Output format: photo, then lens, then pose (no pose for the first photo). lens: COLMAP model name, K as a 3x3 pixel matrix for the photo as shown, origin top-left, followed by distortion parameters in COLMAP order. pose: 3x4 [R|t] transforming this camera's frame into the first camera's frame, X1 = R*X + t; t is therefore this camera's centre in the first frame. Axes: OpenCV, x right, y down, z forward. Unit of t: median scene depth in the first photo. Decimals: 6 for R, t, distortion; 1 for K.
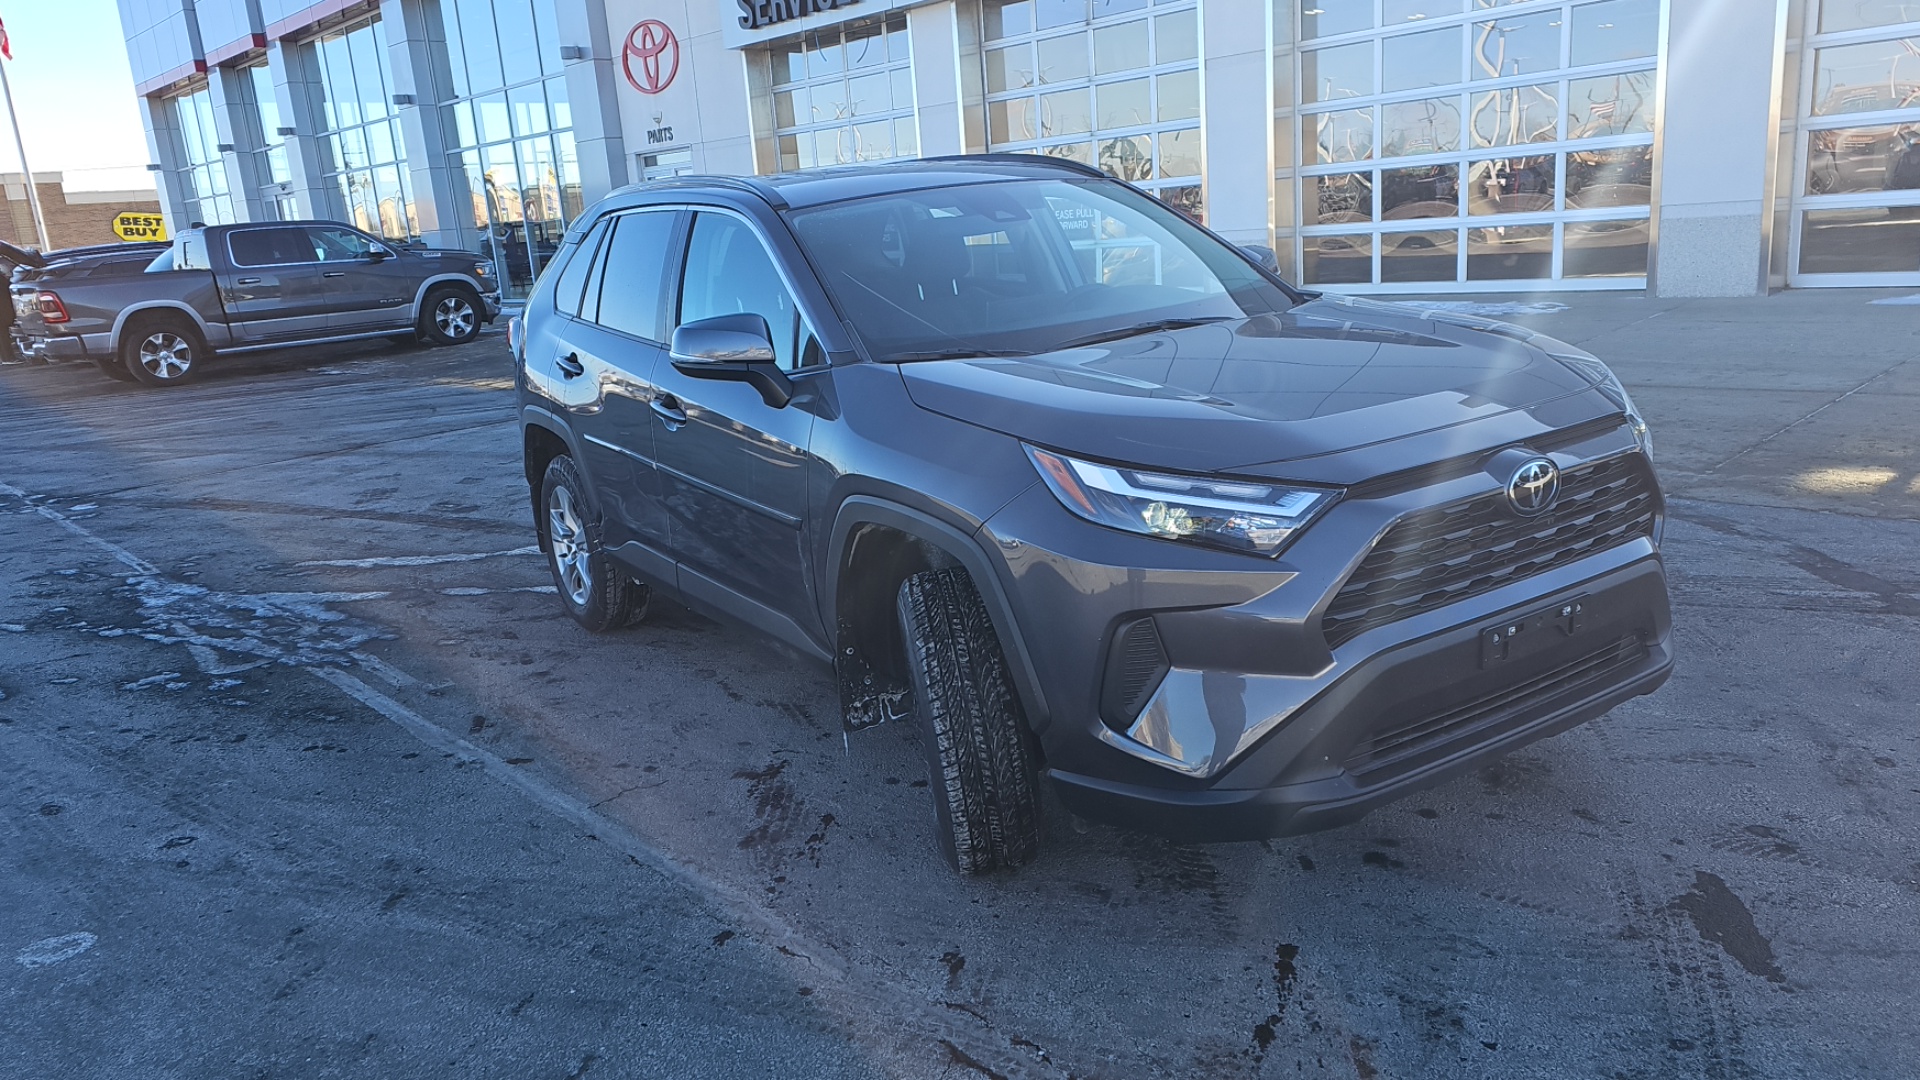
lens RADIAL K [[1370.0, 0, 951.1], [0, 1370.0, 528.1], [0, 0, 1]] dist [0.067748, -0.046055]
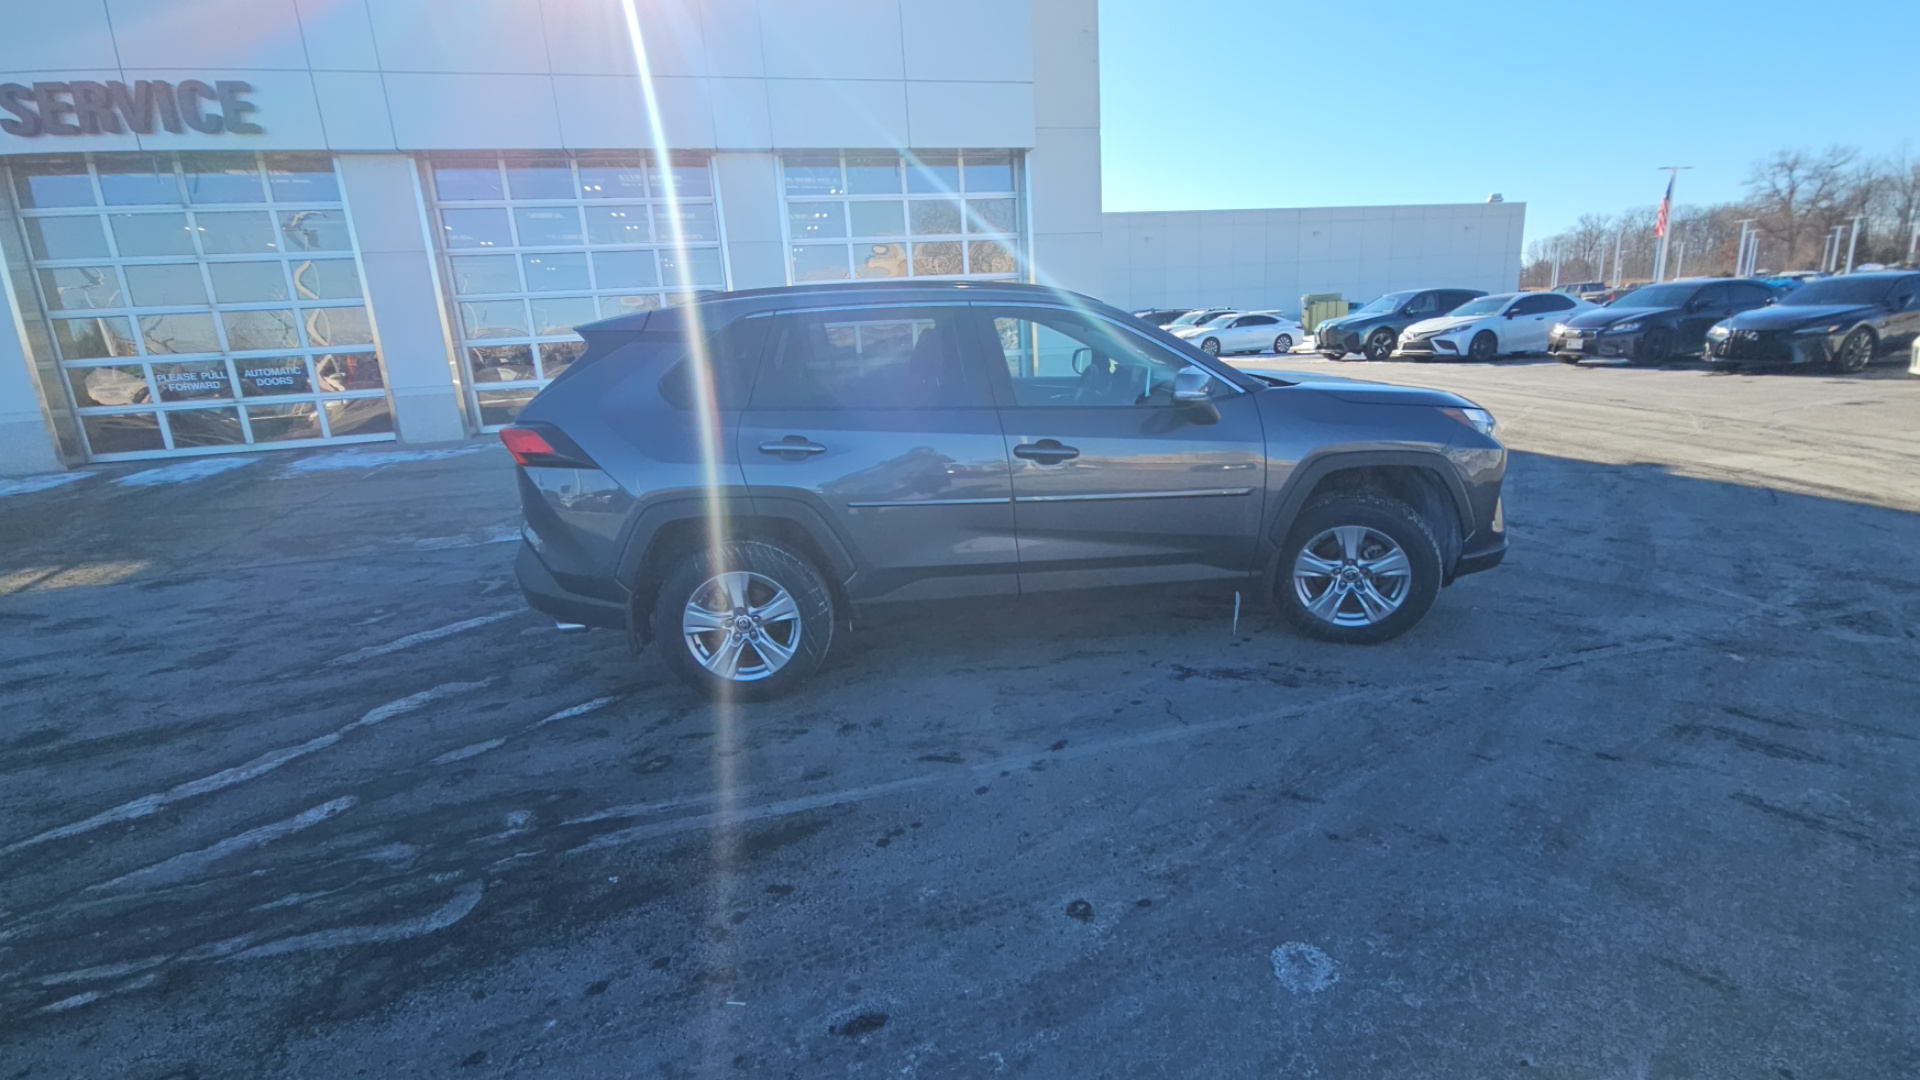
lens RADIAL K [[853.6, 0, 977.2], [0, 853.6, 556.6], [0, 0, 1]] dist [0.009161, -0.006054]
pose [[0.455867, -0.183008, 0.871030, -0.830174], [0.220035, 0.971429, 0.088944, -0.063742], [-0.862421, 0.151110, 0.483111, 0.579894]]
